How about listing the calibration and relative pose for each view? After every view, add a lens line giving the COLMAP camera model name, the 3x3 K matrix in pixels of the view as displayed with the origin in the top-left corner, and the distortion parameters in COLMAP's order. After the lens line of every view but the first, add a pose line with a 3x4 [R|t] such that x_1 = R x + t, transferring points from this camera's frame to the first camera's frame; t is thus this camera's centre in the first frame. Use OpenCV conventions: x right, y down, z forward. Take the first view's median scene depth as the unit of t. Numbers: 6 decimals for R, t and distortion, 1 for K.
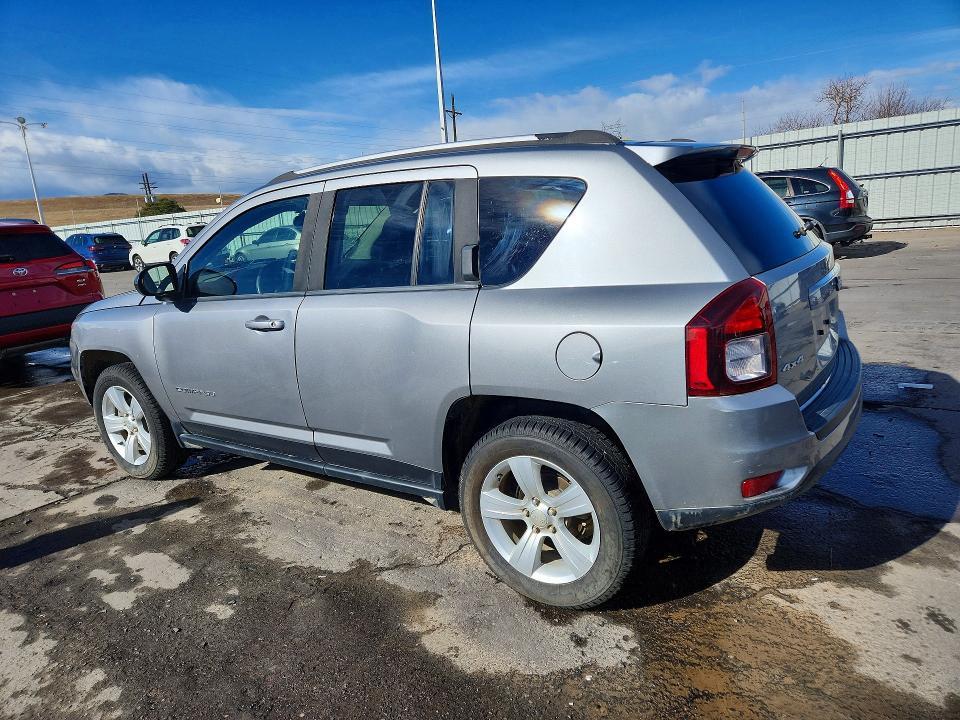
lens RADIAL K [[735.0, 0, 474.6], [0, 735.0, 361.2], [0, 0, 1]] dist [0.029583, -0.001635]
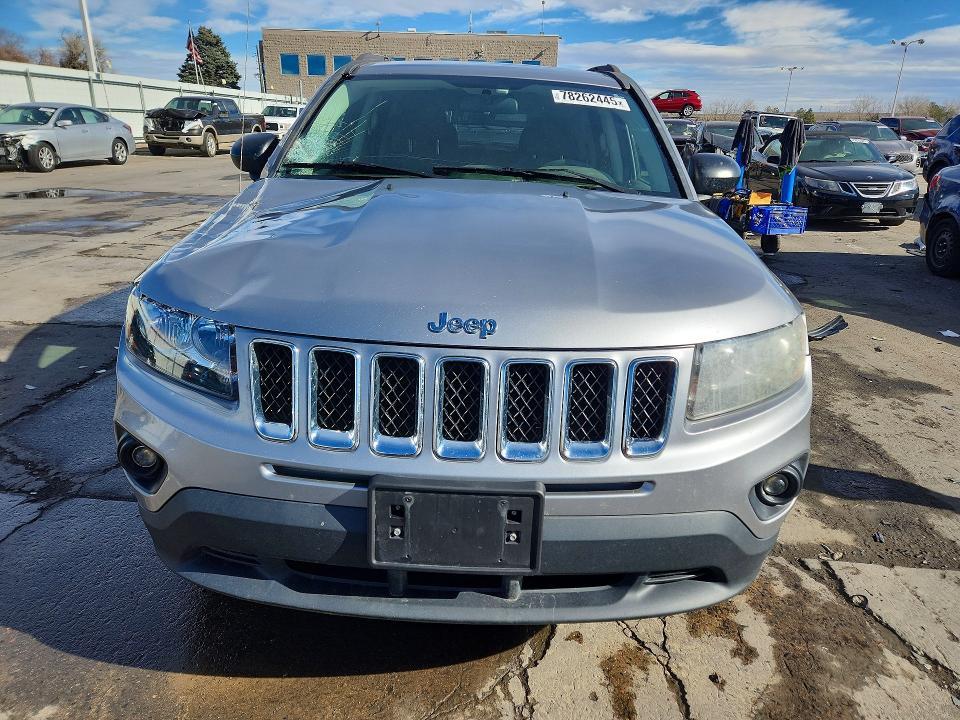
lens RADIAL K [[735.0, 0, 474.6], [0, 735.0, 361.2], [0, 0, 1]] dist [0.029583, -0.001635]
pose [[-0.606957, -0.158191, 0.778832, -0.532791], [0.177880, 0.928086, 0.327131, -0.137332], [-0.774572, 0.337093, -0.535169, 0.965627]]
